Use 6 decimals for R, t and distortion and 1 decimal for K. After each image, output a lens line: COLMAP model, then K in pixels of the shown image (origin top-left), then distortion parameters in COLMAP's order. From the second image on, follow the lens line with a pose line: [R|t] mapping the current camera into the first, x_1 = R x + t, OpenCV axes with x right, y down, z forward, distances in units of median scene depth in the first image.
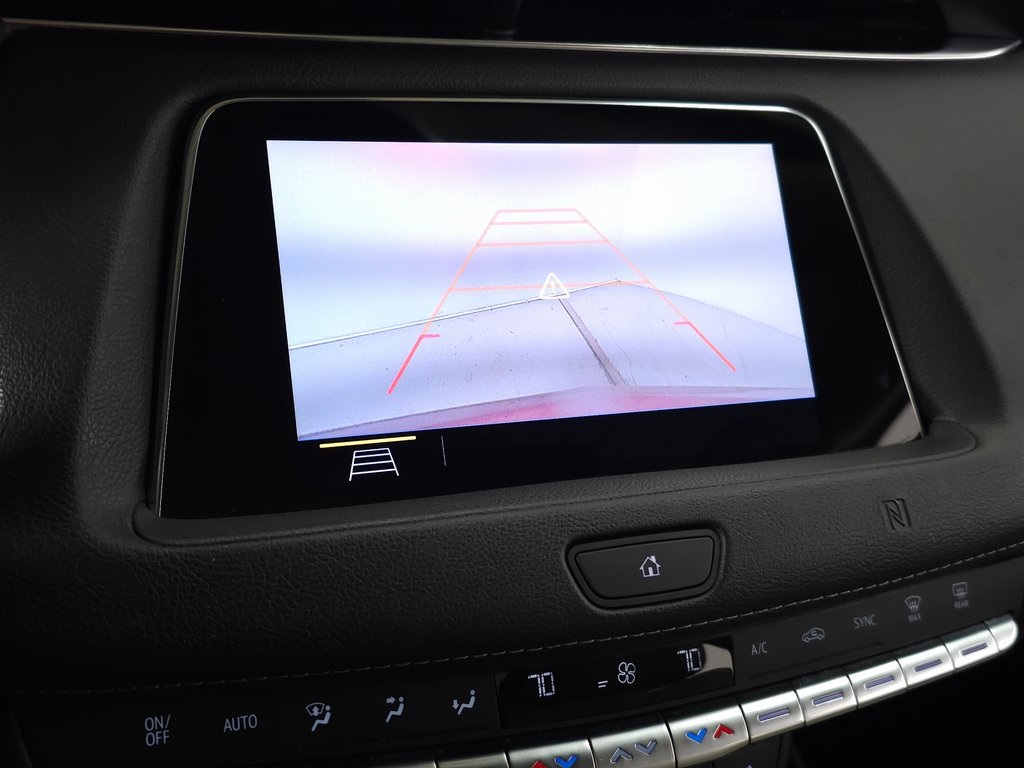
lens RADIAL K [[1135.2, 0, 510.0], [0, 1135.2, 384.0], [0, 0, 1]] dist [0.037130, 0.000000]
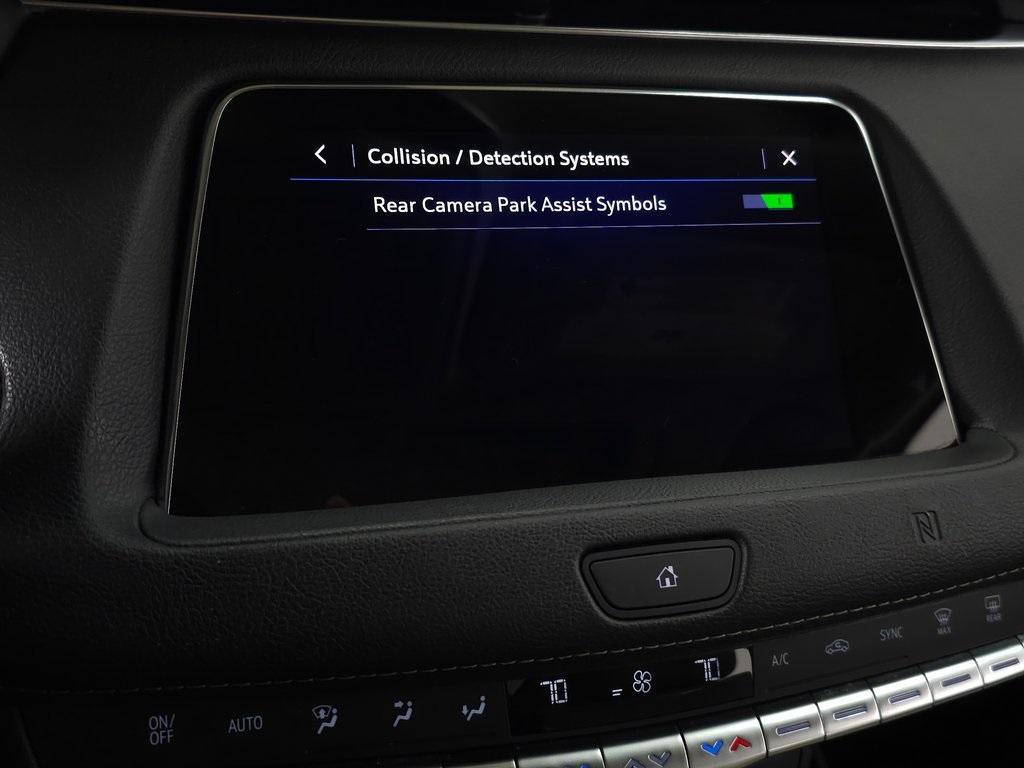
lens RADIAL K [[1135.2, 0, 513.8], [0, 1135.2, 379.2], [0, 0, 1]] dist [0.037130, 0.000000]
pose [[0.999083, 0.023739, -0.035644, 0.022397], [-0.022834, 0.999412, 0.025583, -0.029911], [0.036230, -0.024745, 0.999037, 0.026863]]
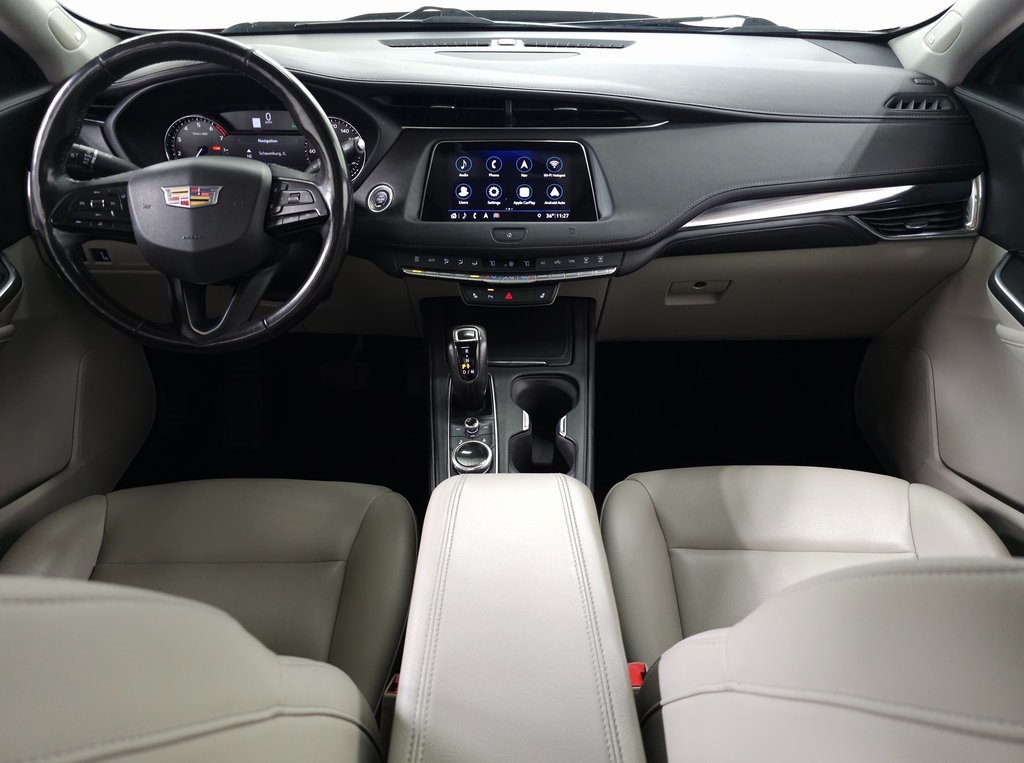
lens RADIAL K [[707.0, 0, 512.6], [0, 707.0, 389.6], [0, 0, 1]] dist [0.052580, -0.049243]
pose [[0.938299, 0.087191, -0.334653, 1.208297], [-0.068303, 0.995357, 0.067823, 0.610232], [0.339013, -0.040780, 0.939897, -1.897379]]
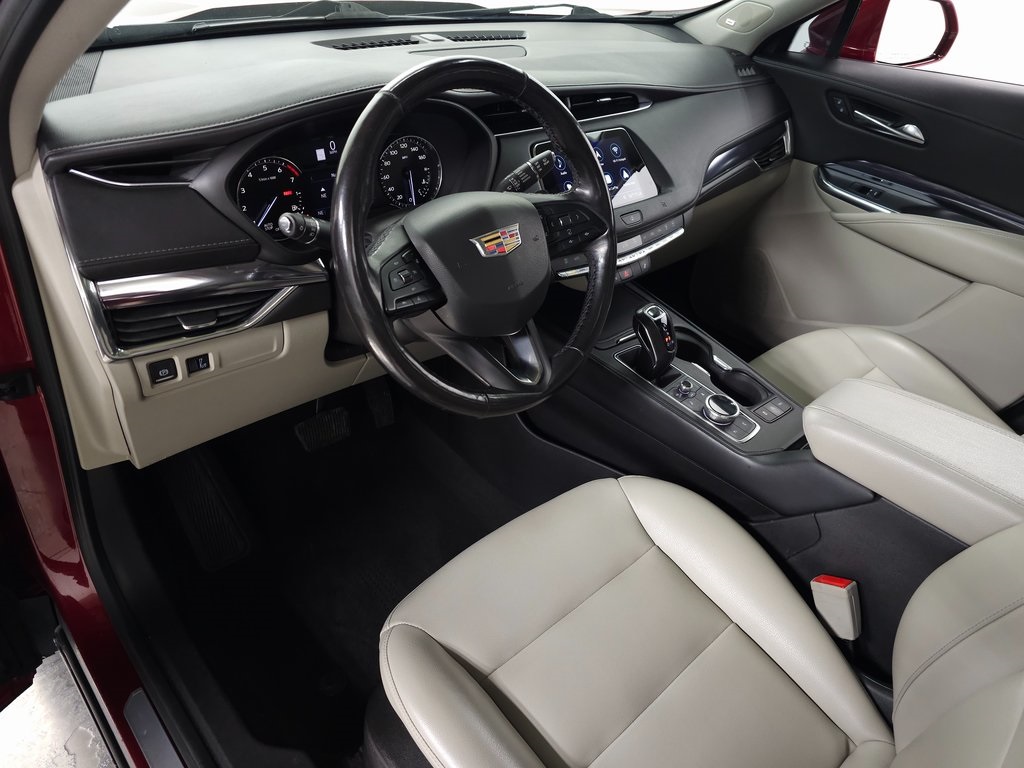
lens RADIAL K [[697.1, 0, 504.2], [0, 697.1, 387.4], [0, 0, 1]] dist [0.059552, -0.045392]
pose [[0.921718, -0.260058, 0.287758, -1.603908], [0.221697, 0.962017, 0.159294, 0.263505], [-0.318254, -0.083029, 0.944362, -2.030067]]
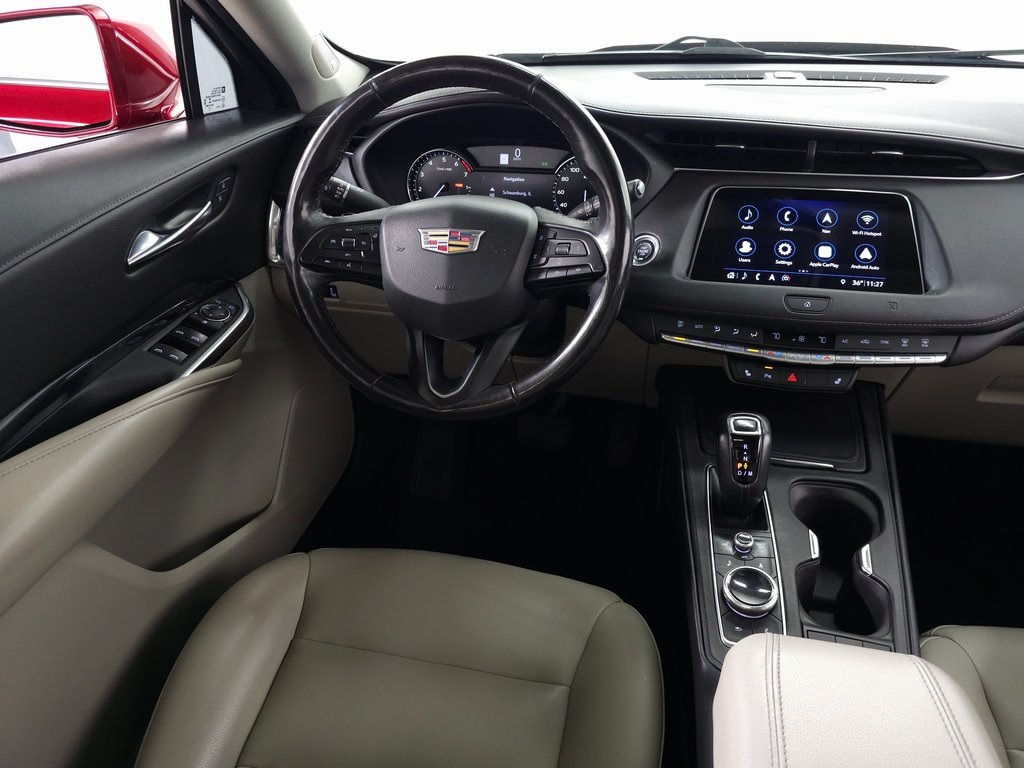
lens RADIAL K [[707.0, 0, 507.2], [0, 707.0, 384.0], [0, 0, 1]] dist [0.052580, -0.049243]
pose [[0.837264, 0.157463, -0.523636, 0.581062], [-0.162422, 0.986035, 0.036808, 0.502717], [0.522119, 0.054232, 0.851147, -1.617140]]
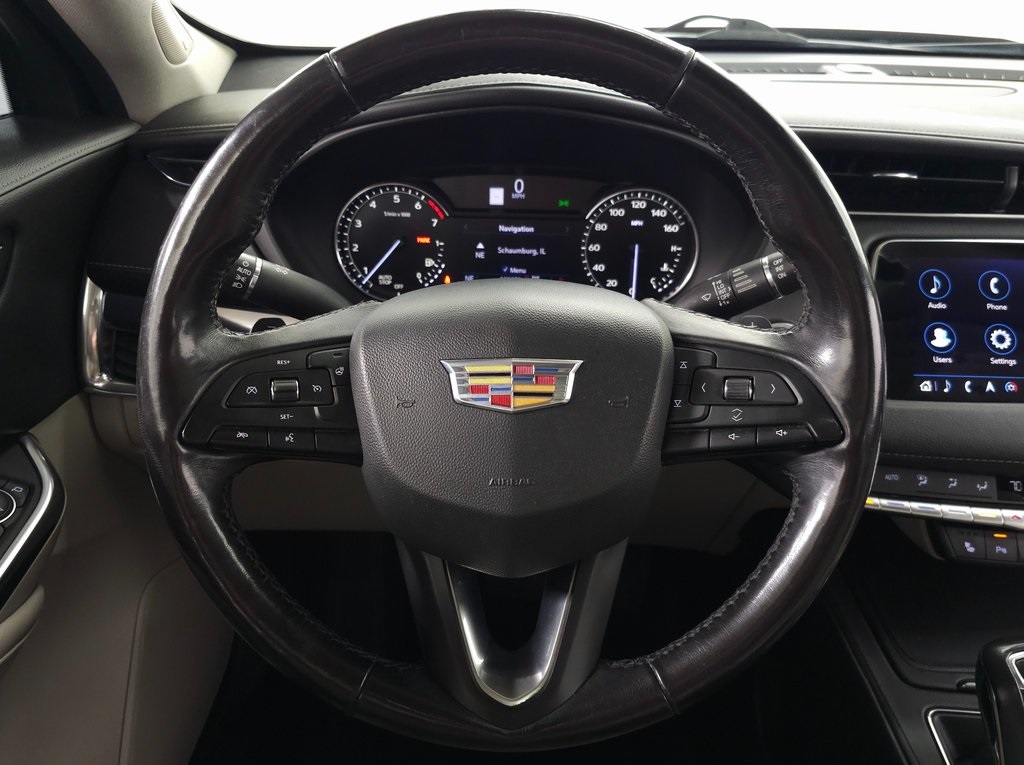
lens RADIAL K [[781.9, 0, 511.5], [0, 781.9, 384.7], [0, 0, 1]] dist [0.042200, -0.051361]
pose [[0.932676, 0.077443, -0.352304, -0.402756], [-0.091964, 0.995457, -0.024642, 0.197159], [0.348795, 0.055382, 0.935561, -0.948483]]
